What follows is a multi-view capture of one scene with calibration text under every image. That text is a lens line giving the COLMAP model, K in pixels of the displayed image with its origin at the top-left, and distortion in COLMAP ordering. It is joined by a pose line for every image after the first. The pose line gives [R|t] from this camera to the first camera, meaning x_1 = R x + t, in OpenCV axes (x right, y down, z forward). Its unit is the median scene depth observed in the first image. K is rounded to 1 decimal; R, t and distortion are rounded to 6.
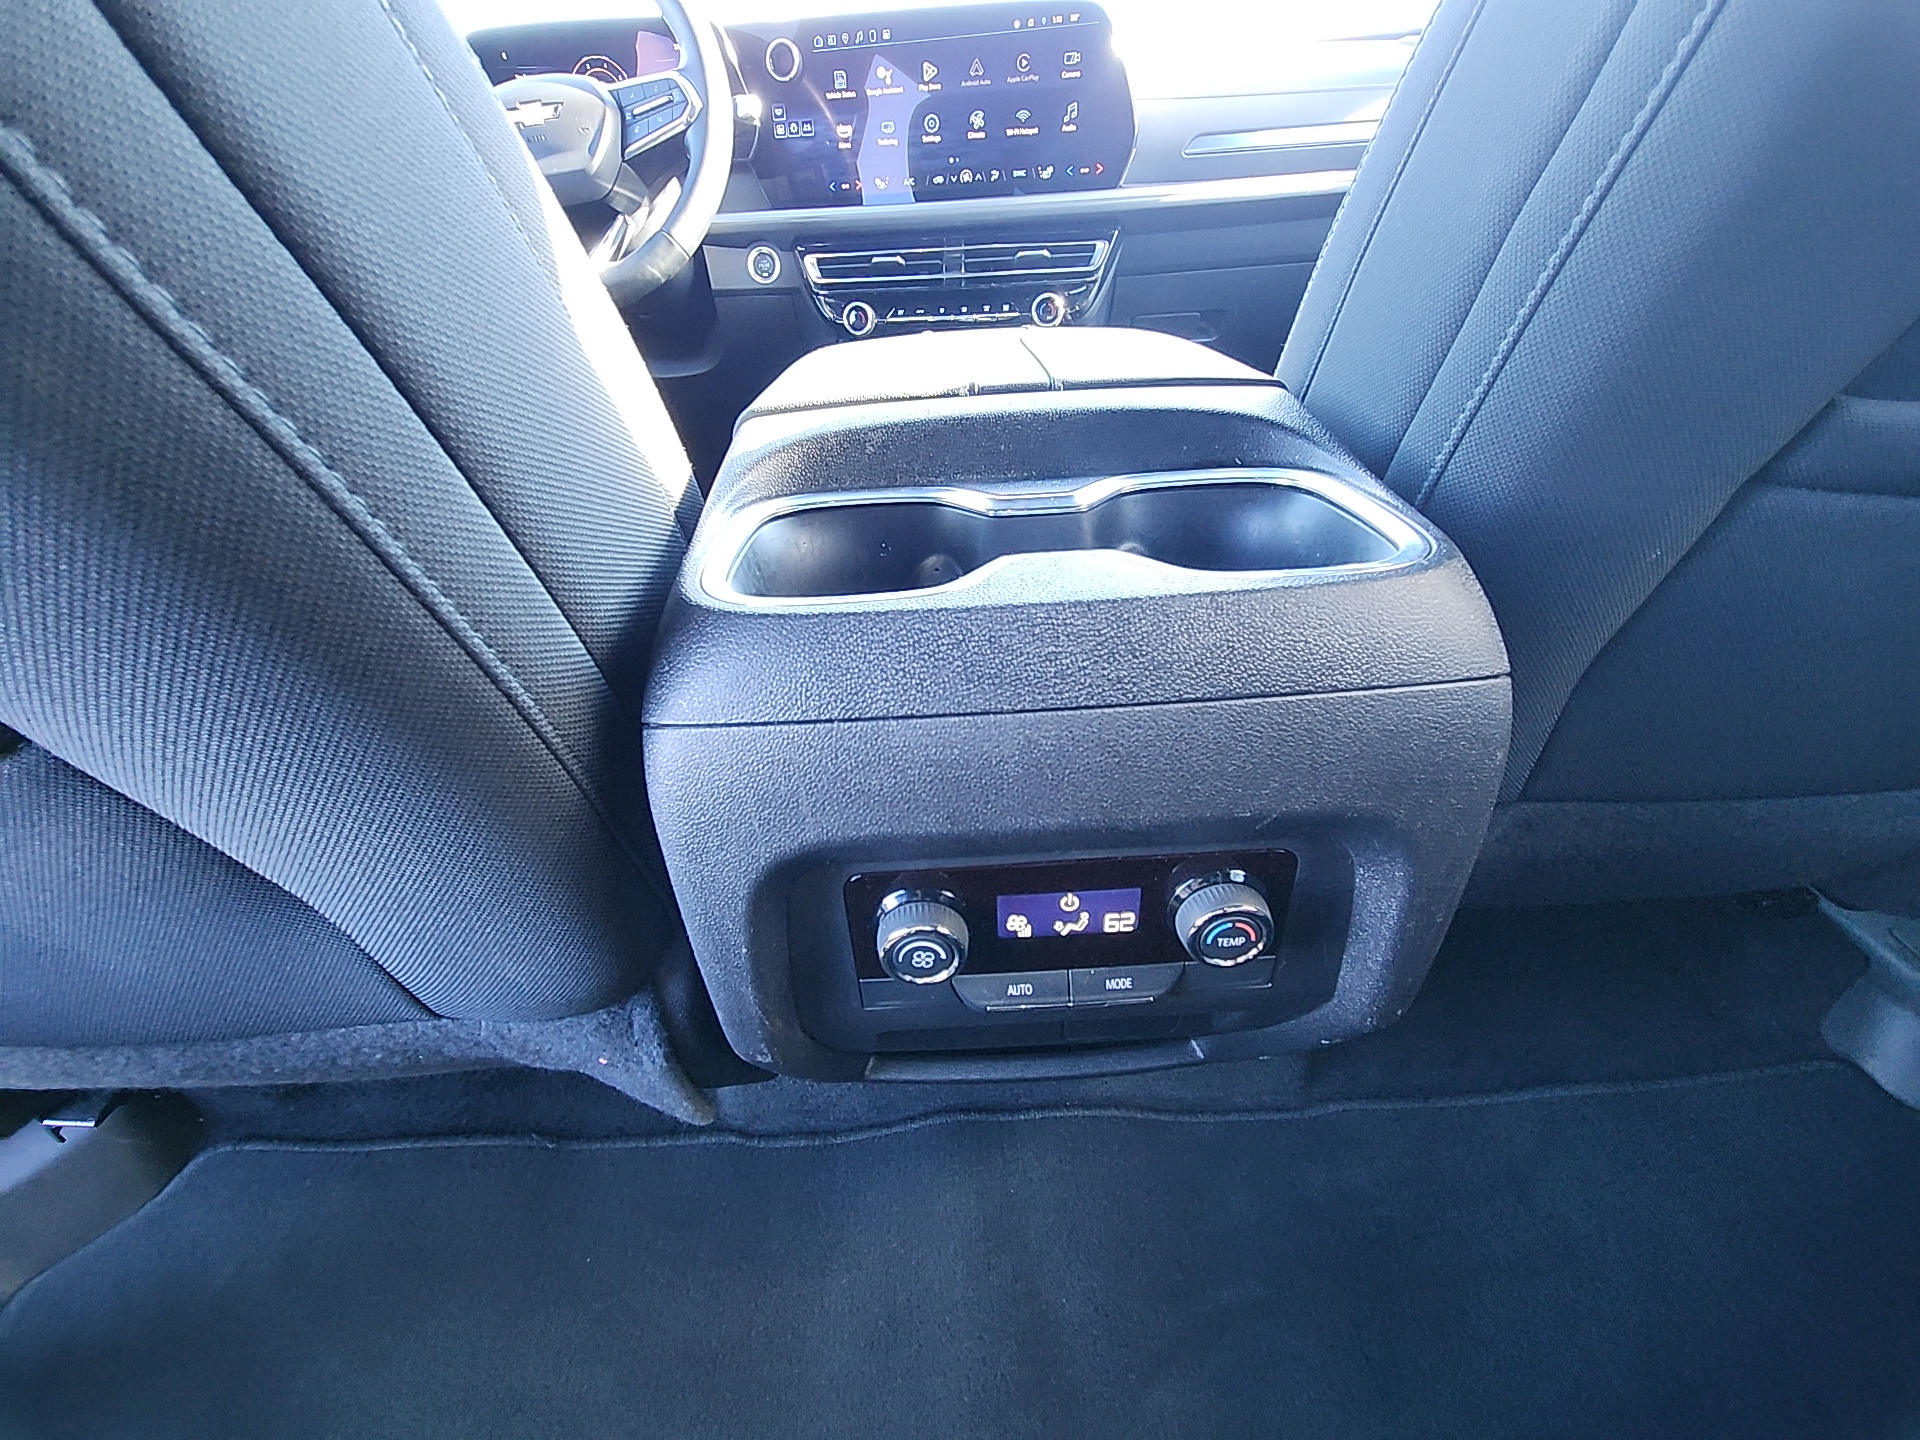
lens RADIAL K [[770.2, 0, 958.4], [0, 770.2, 716.3], [0, 0, 1]] dist [0.009315, -0.005409]
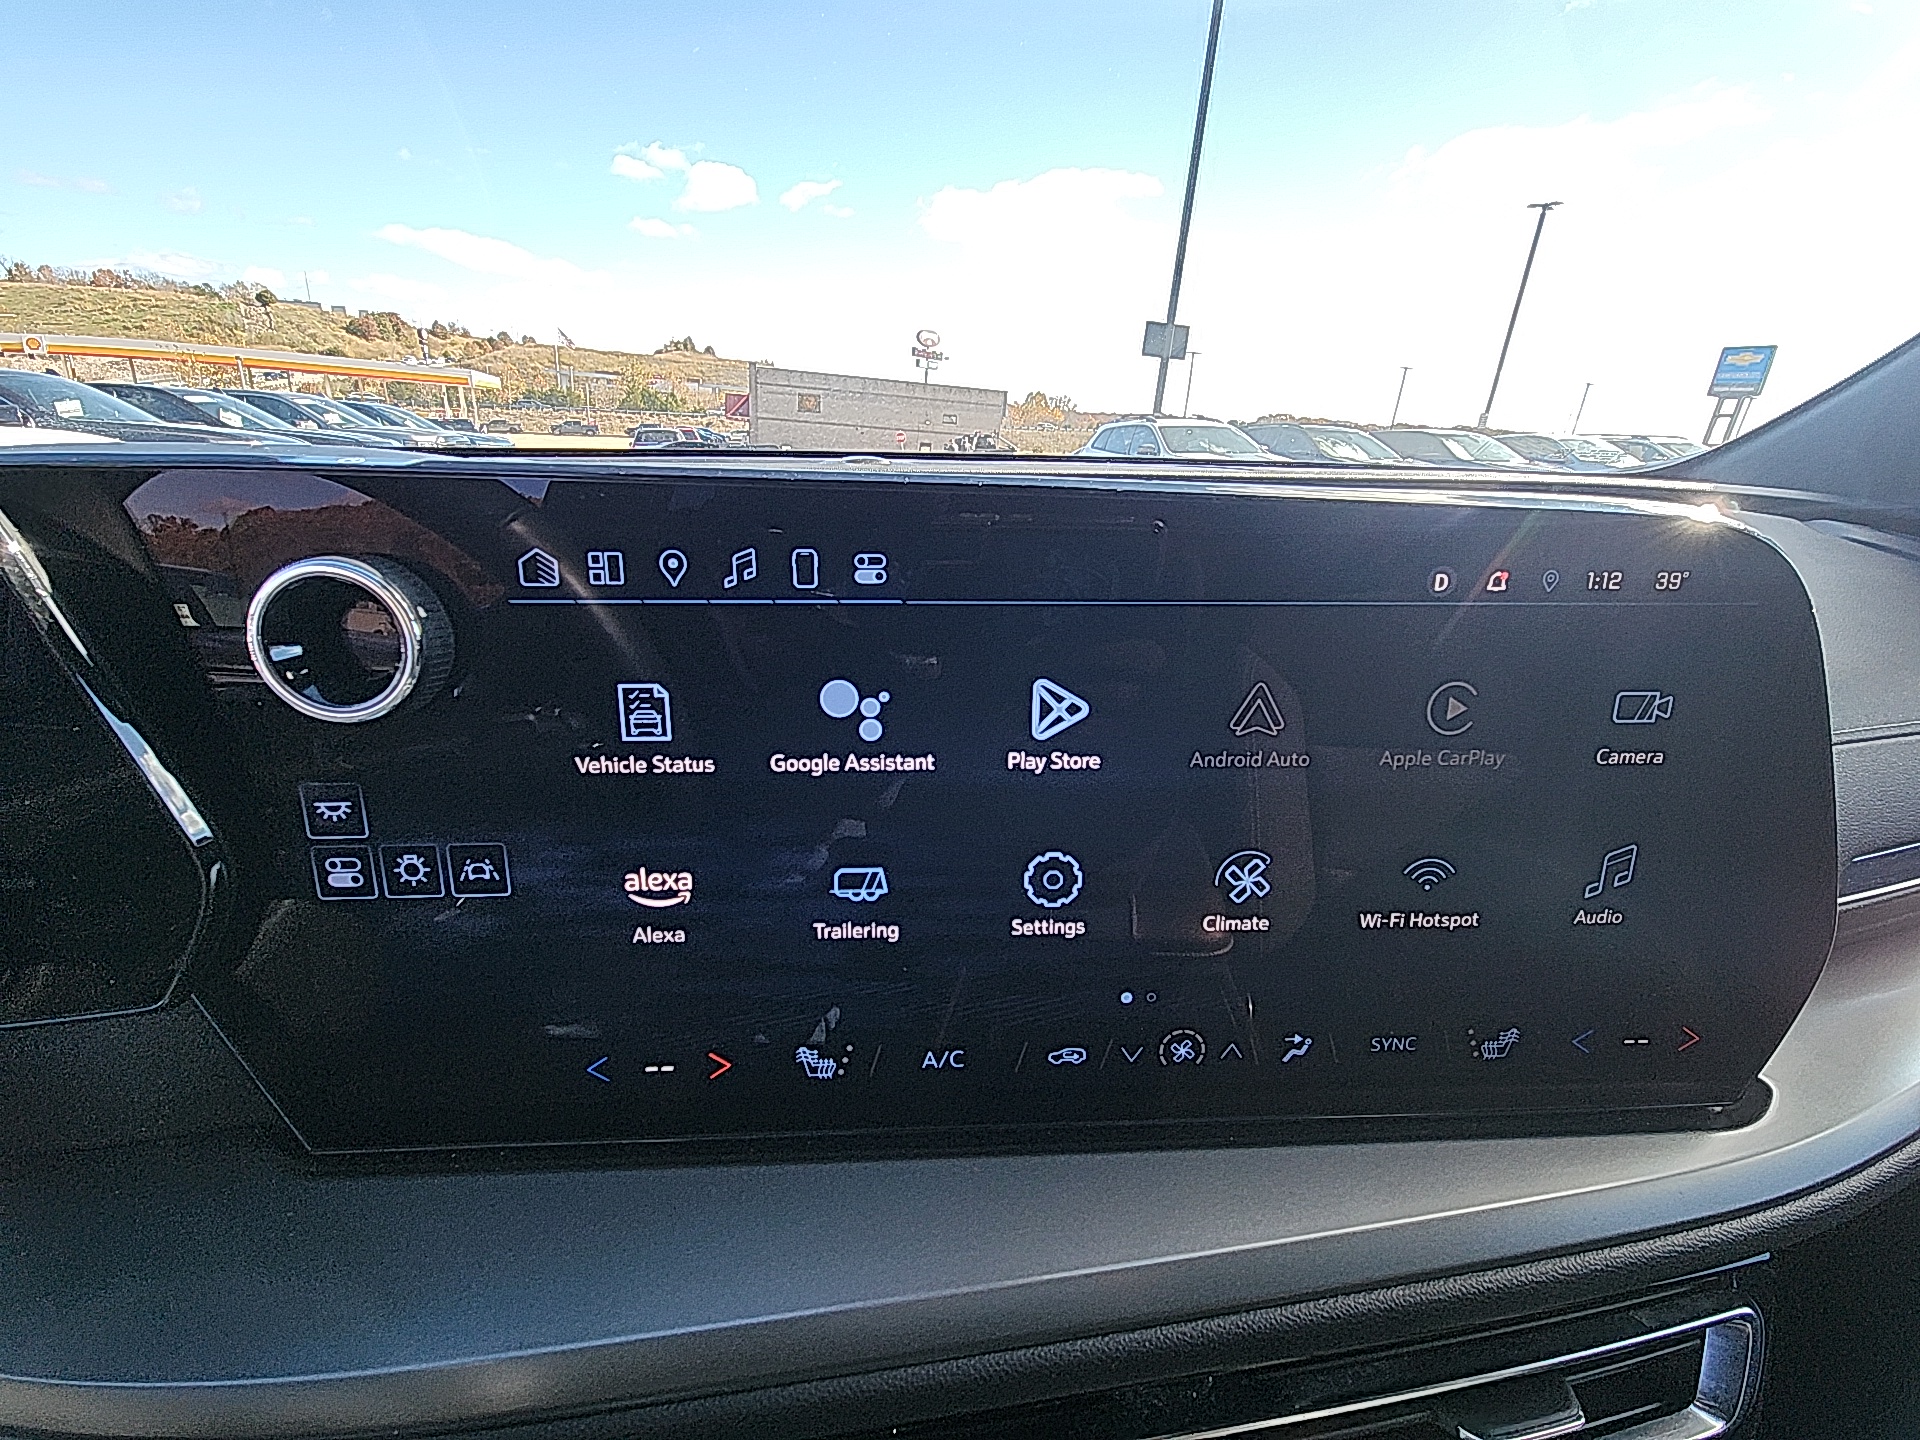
lens RADIAL K [[770.2, 0, 952.6], [0, 770.2, 703.8], [0, 0, 1]] dist [0.009315, -0.005409]
pose [[0.969950, -0.016936, 0.242714, -0.121558], [0.079120, 0.965311, -0.248828, -0.767289], [-0.230081, 0.260554, 0.937643, 0.776500]]
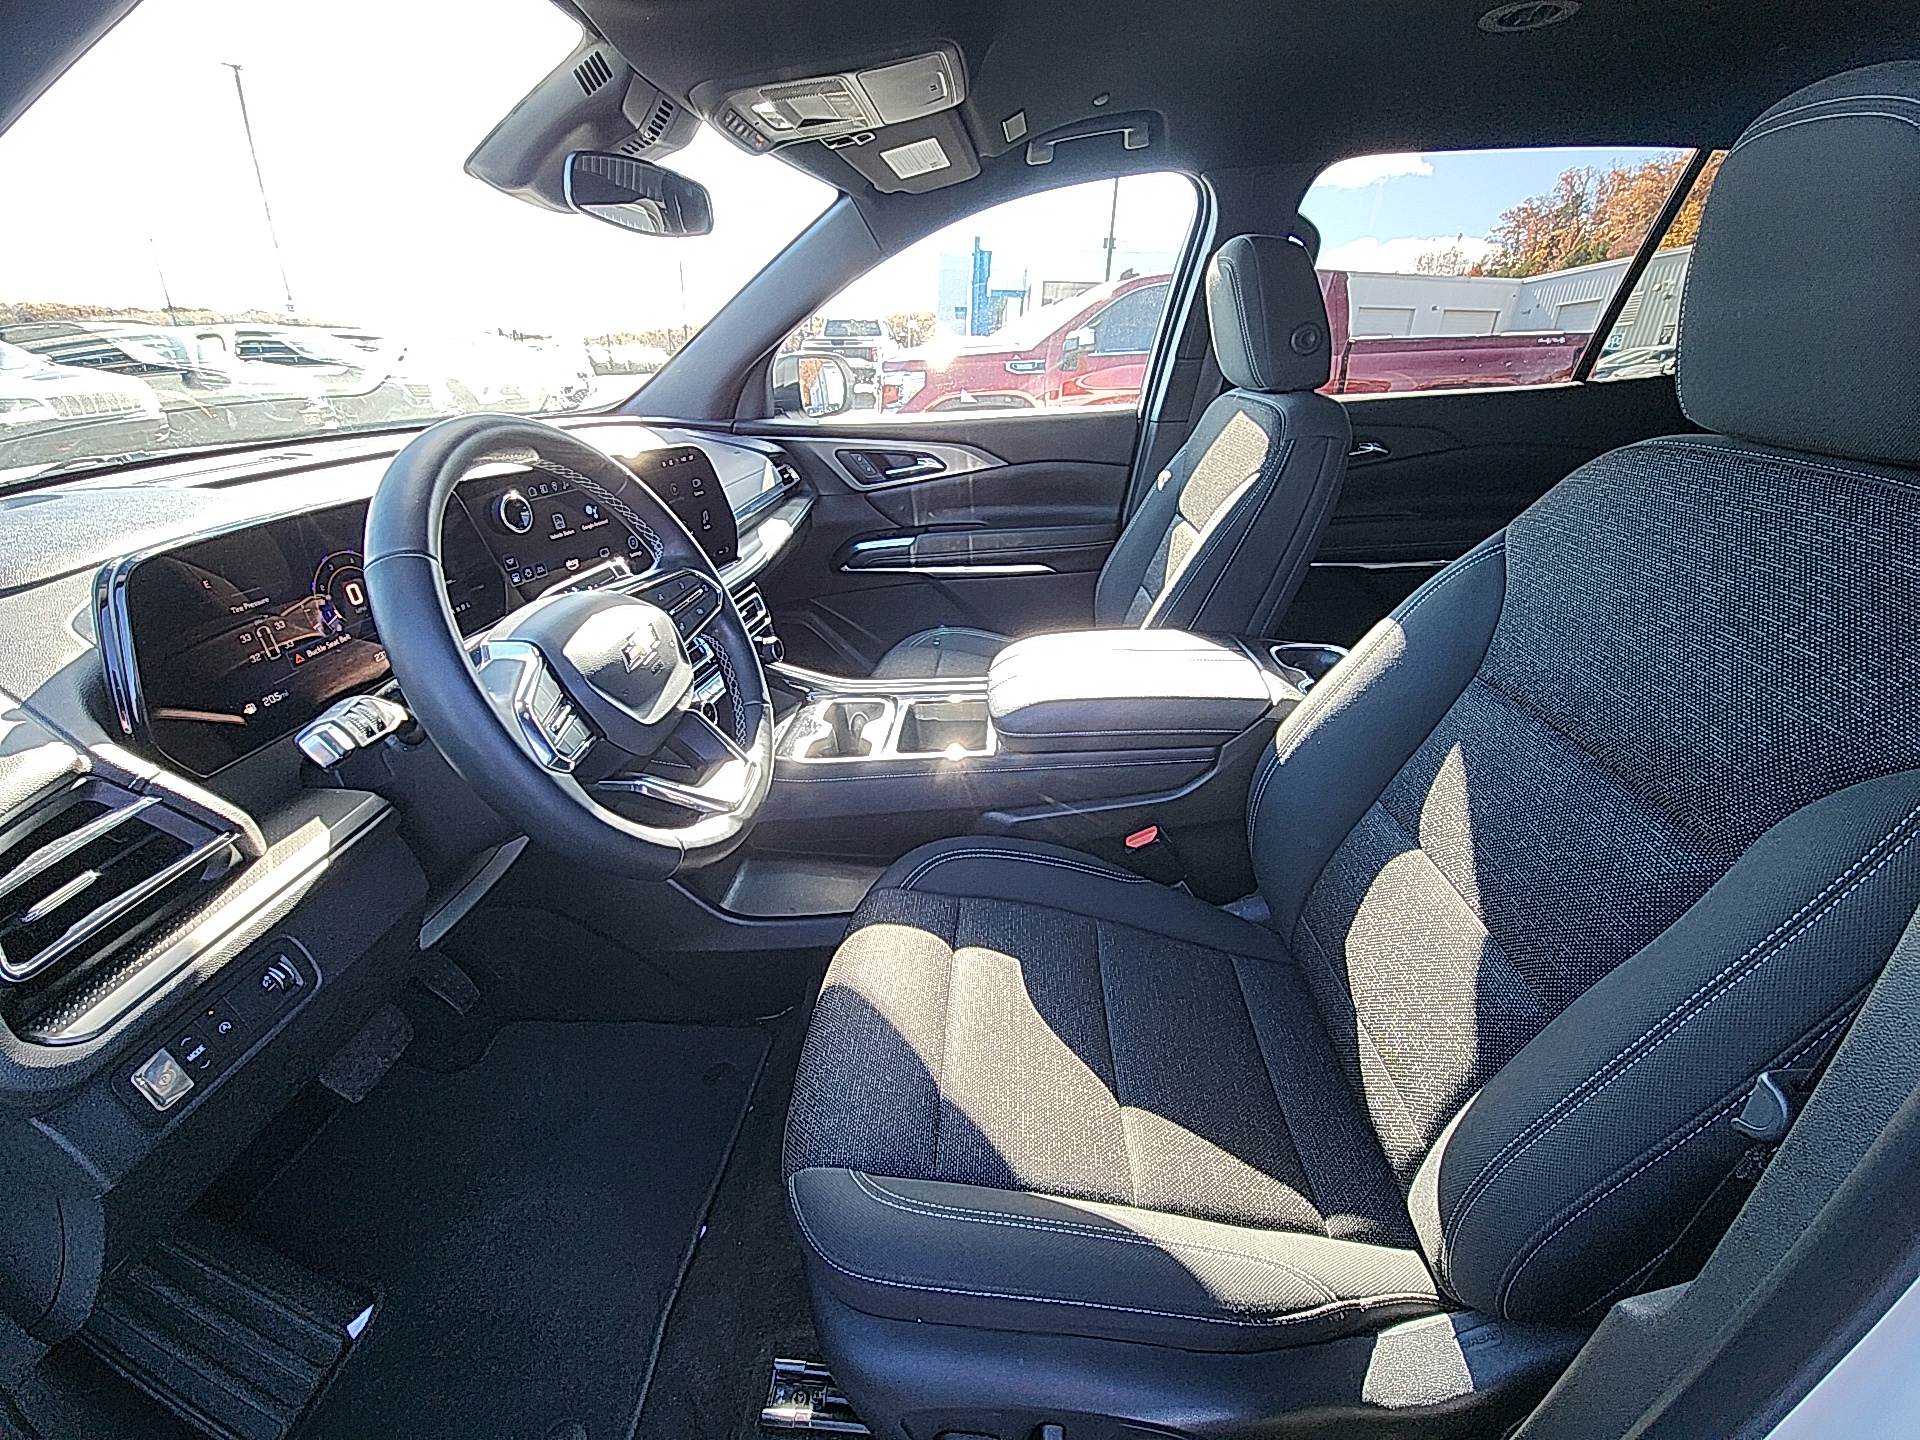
lens RADIAL K [[770.2, 0, 952.0], [0, 770.2, 701.3], [0, 0, 1]] dist [0.009315, -0.005409]
pose [[0.100983, -0.375949, 0.921122, -1.069394], [0.544345, 0.795856, 0.265145, -0.637661], [-0.832761, 0.474632, 0.285014, 0.431337]]
